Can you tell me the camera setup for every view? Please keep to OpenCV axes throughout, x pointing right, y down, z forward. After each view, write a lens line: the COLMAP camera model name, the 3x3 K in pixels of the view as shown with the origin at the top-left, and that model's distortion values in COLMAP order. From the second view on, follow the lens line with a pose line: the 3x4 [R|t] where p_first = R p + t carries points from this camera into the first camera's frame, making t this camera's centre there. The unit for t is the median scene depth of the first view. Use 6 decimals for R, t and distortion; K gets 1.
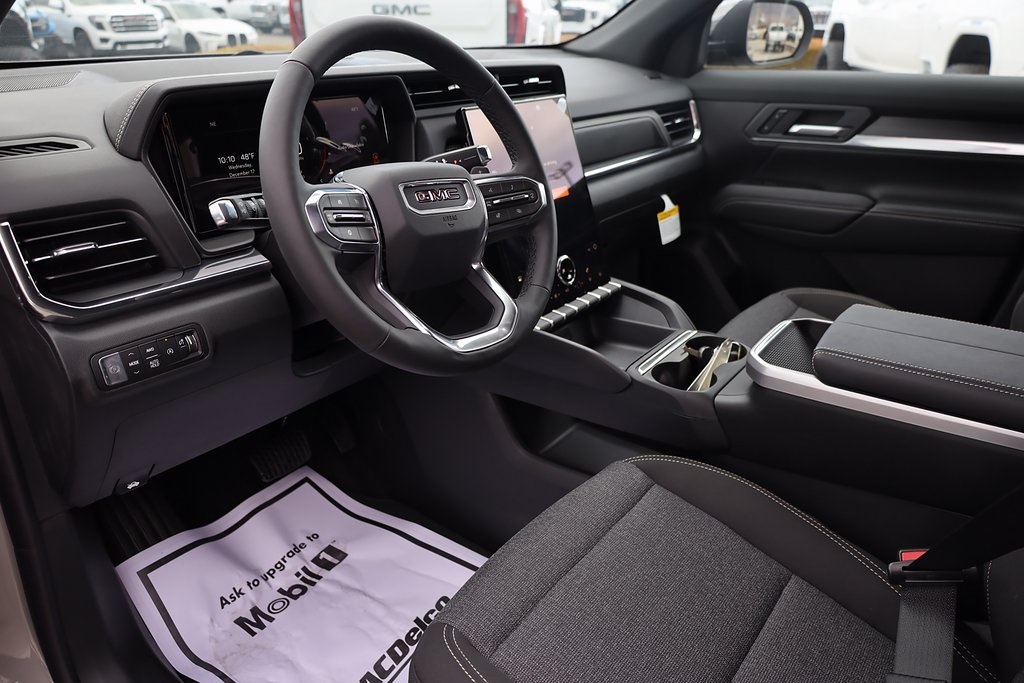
lens RADIAL K [[700.2, 0, 524.1], [0, 700.2, 341.6], [0, 0, 1]] dist [-0.010728, 0.000274]
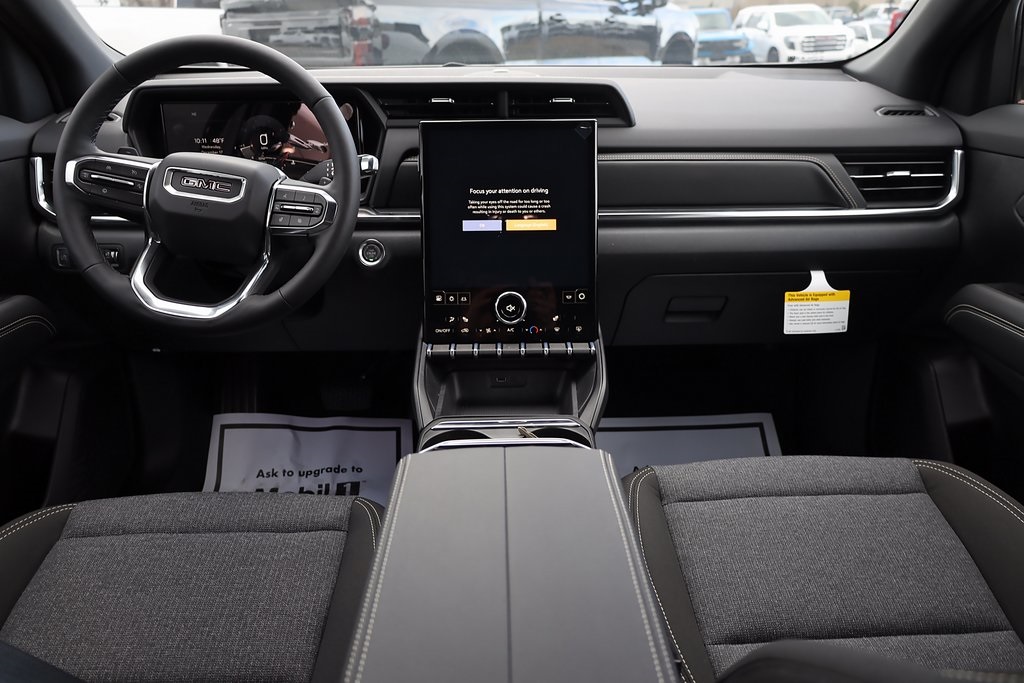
lens RADIAL K [[700.2, 0, 513.5], [0, 700.2, 347.5], [0, 0, 1]] dist [-0.010728, 0.000274]
pose [[0.606384, 0.304795, -0.734437, 0.758383], [-0.316915, 0.939732, 0.128333, -0.173389], [0.729289, 0.154935, 0.666432, 0.410777]]
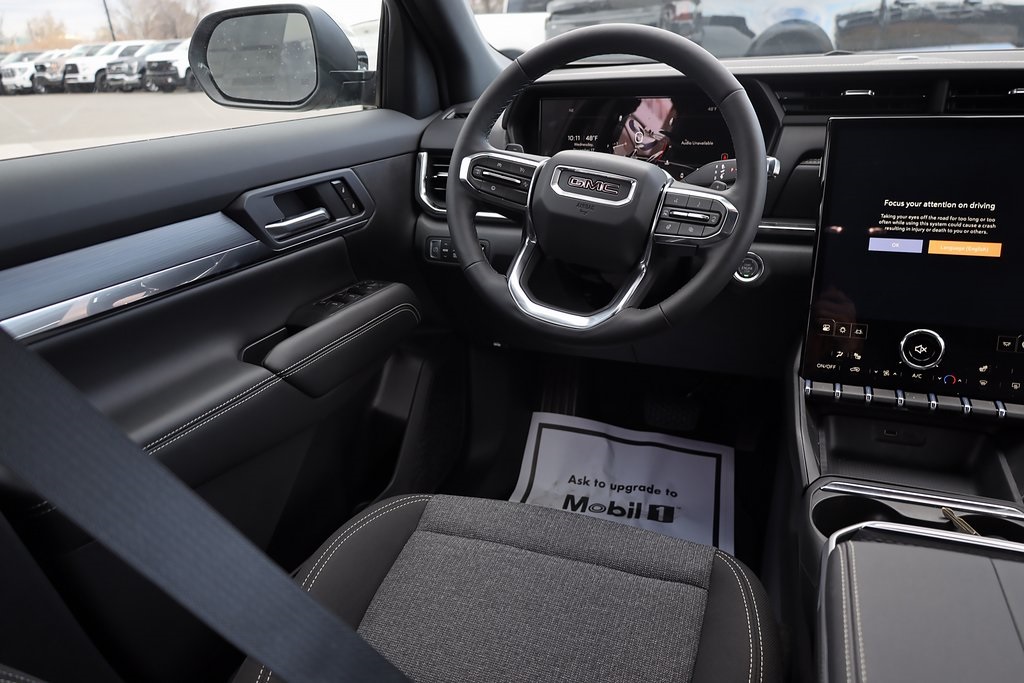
lens RADIAL K [[700.2, 0, 514.9], [0, 700.2, 345.4], [0, 0, 1]] dist [-0.010728, 0.000274]
pose [[0.258600, 0.356254, -0.897892, 0.615559], [-0.354154, 0.899752, 0.254993, -0.142259], [0.898722, 0.252051, 0.358845, 0.358067]]
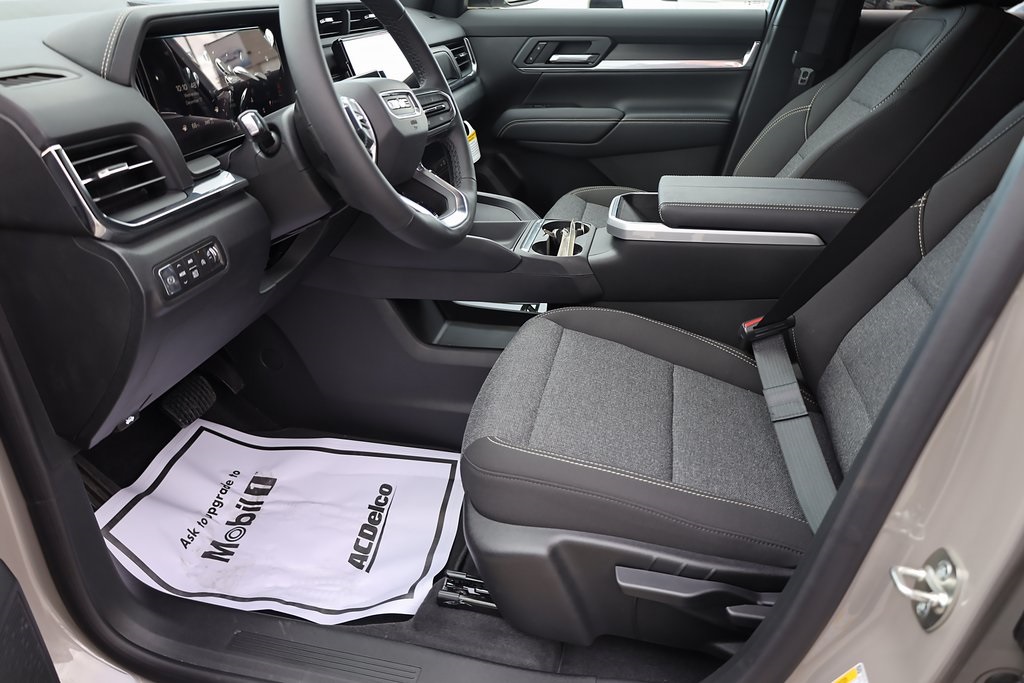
lens RADIAL K [[697.2, 0, 533.7], [0, 697.2, 344.5], [0, 0, 1]] dist [-0.019533, -0.009582]
pose [[0.891207, -0.201488, 0.406391, -0.320668], [0.175797, 0.979331, 0.100030, 0.076123], [-0.418146, -0.017705, 0.908207, -0.122857]]
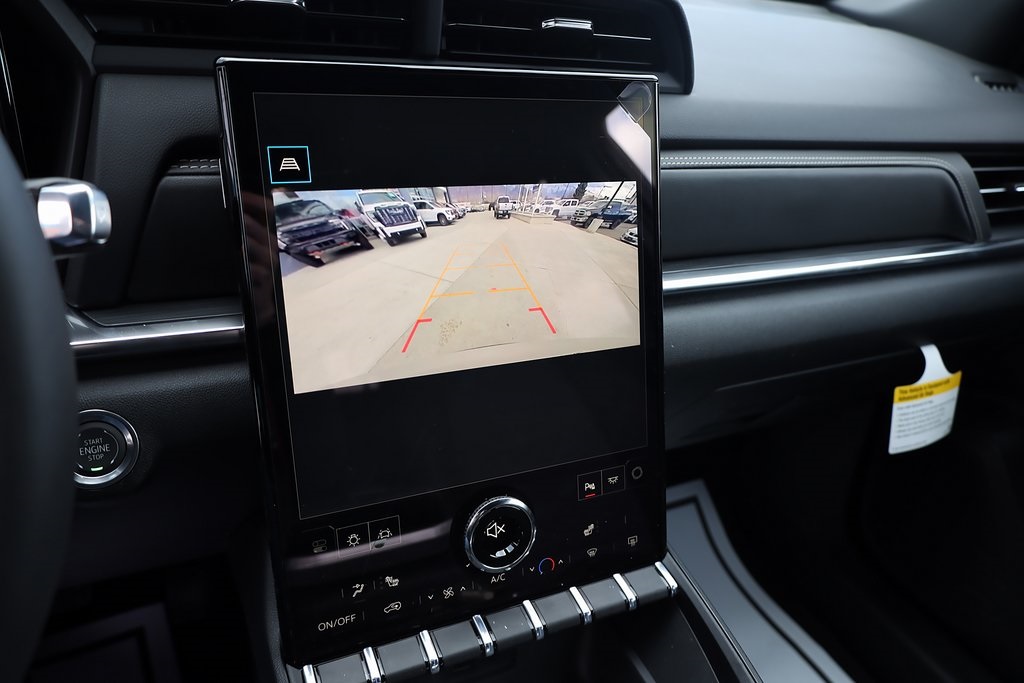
lens RADIAL K [[700.2, 0, 507.4], [0, 700.2, 342.2], [0, 0, 1]] dist [-0.010728, 0.000274]
pose [[0.877903, 0.280887, -0.387799, 0.183566], [-0.271716, 0.959083, 0.079561, -0.235324], [0.394279, 0.035524, 0.918304, 0.661237]]
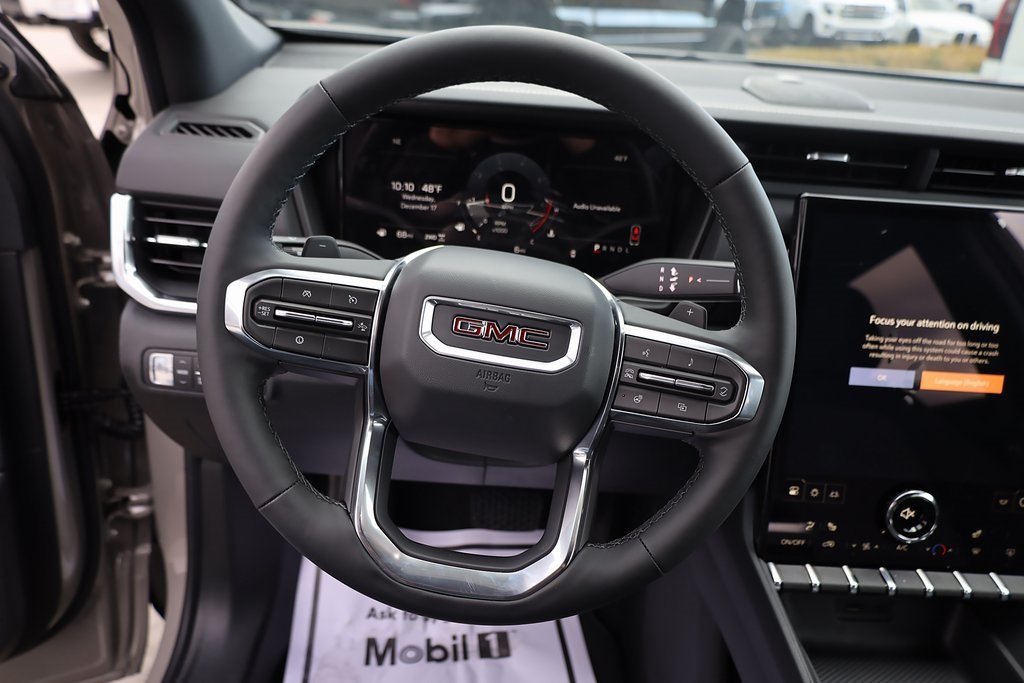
lens RADIAL K [[700.2, 0, 509.4], [0, 700.2, 336.6], [0, 0, 1]] dist [-0.010728, 0.000274]
pose [[0.611977, 0.391435, -0.687213, 0.189618], [-0.387778, 0.905822, 0.170630, -0.202305], [0.689284, 0.162064, 0.706133, 0.380753]]
